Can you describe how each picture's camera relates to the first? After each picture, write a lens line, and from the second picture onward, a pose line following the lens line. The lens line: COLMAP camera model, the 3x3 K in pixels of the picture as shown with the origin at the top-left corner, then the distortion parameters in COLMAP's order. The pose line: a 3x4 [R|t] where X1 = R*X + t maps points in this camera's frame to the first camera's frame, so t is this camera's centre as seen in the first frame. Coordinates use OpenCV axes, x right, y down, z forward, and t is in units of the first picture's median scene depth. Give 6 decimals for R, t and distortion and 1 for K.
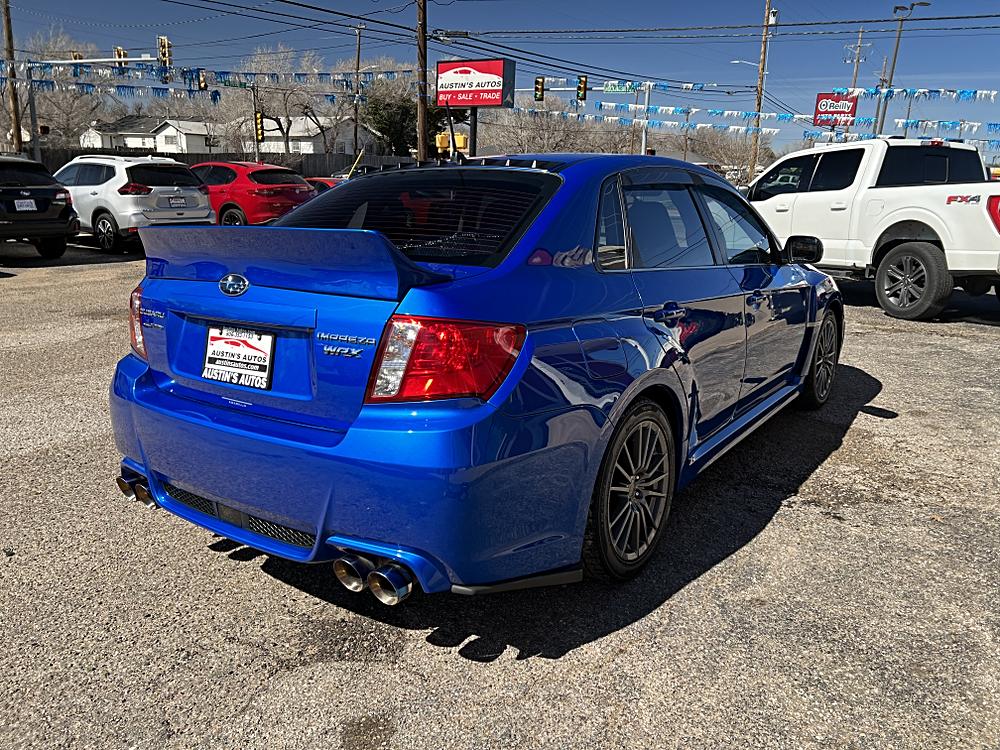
lens RADIAL K [[739.3, 0, 500.0], [0, 739.3, 375.0], [0, 0, 1]] dist [0.050864, -0.053599]
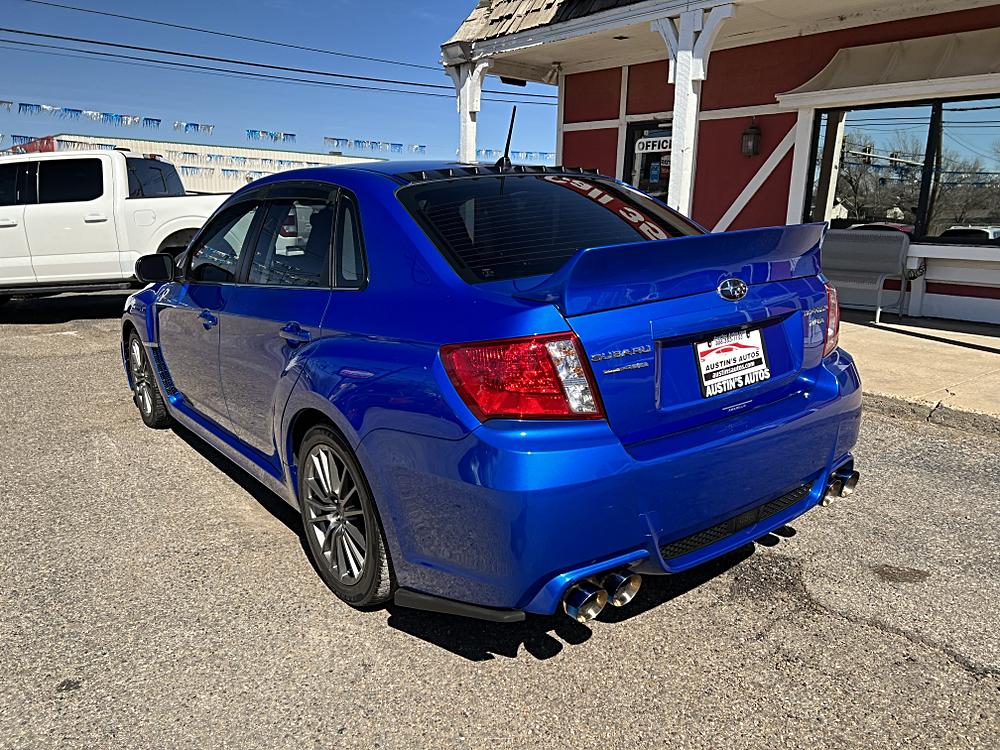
lens RADIAL K [[739.3, 0, 500.0], [0, 739.3, 375.0], [0, 0, 1]] dist [0.050864, -0.053599]
pose [[0.311627, -0.229775, 0.922004, -0.114910], [0.244731, 0.956995, 0.155779, -0.019980], [-0.918148, 0.177098, 0.354459, 0.078496]]
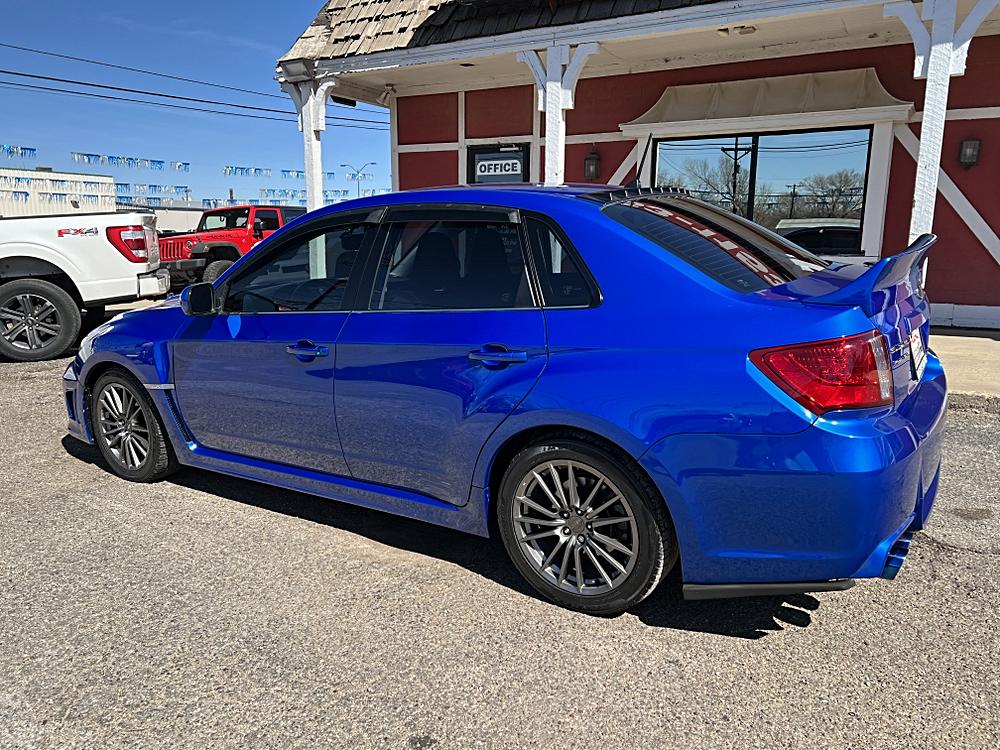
lens RADIAL K [[739.3, 0, 500.0], [0, 739.3, 375.0], [0, 0, 1]] dist [0.050864, -0.053599]
pose [[-0.016119, -0.217547, 0.975917, -0.127666], [0.262931, 0.940770, 0.214055, -0.035063], [-0.964680, 0.260049, 0.042035, 0.134449]]
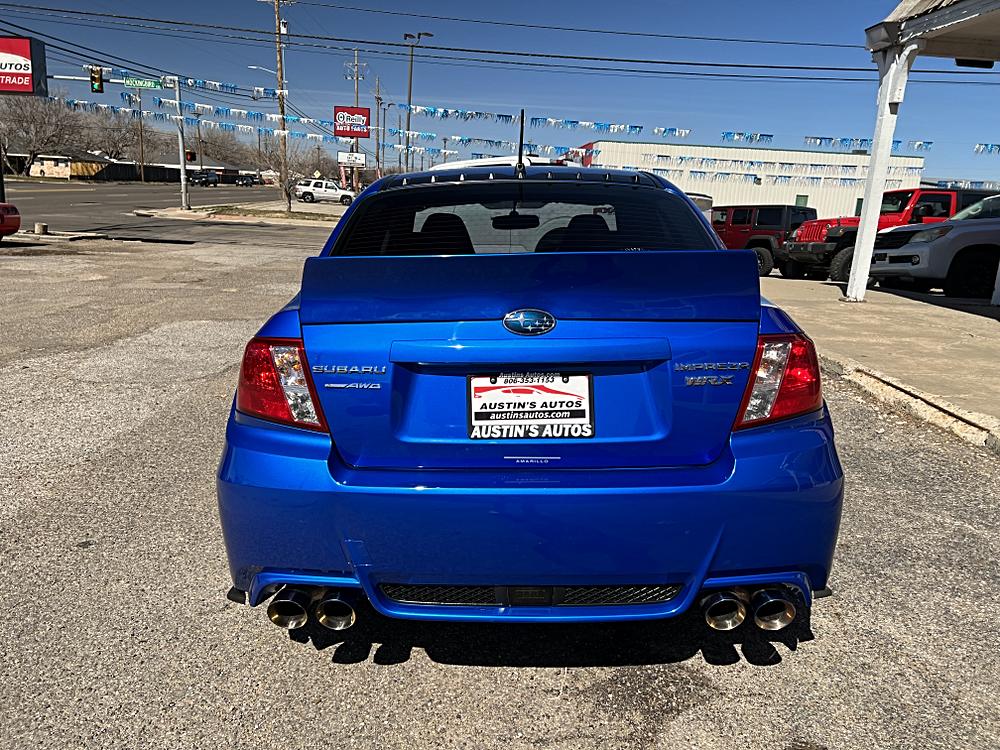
lens RADIAL K [[744.9, 0, 495.0], [0, 744.9, 370.9], [0, 0, 1]] dist [0.060334, -0.069998]
pose [[0.826997, -0.121568, 0.548905, -0.070948], [0.129244, 0.991302, 0.024824, -0.007568], [-0.547148, 0.050414, 0.835516, 0.026030]]
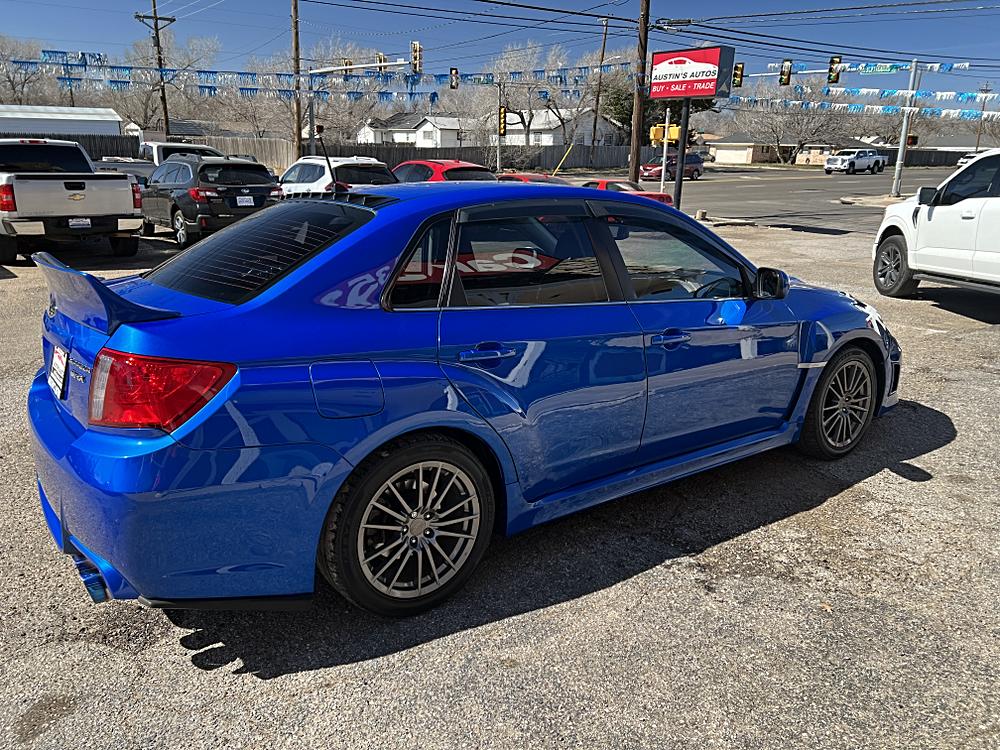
lens RADIAL K [[739.3, 0, 499.3], [0, 739.3, 369.2], [0, 0, 1]] dist [0.046411, -0.050322]
pose [[0.949788, 0.079215, -0.302700, 0.055601], [-0.077338, 0.996839, 0.018203, -0.008414], [0.303185, 0.006121, 0.952912, 0.007446]]
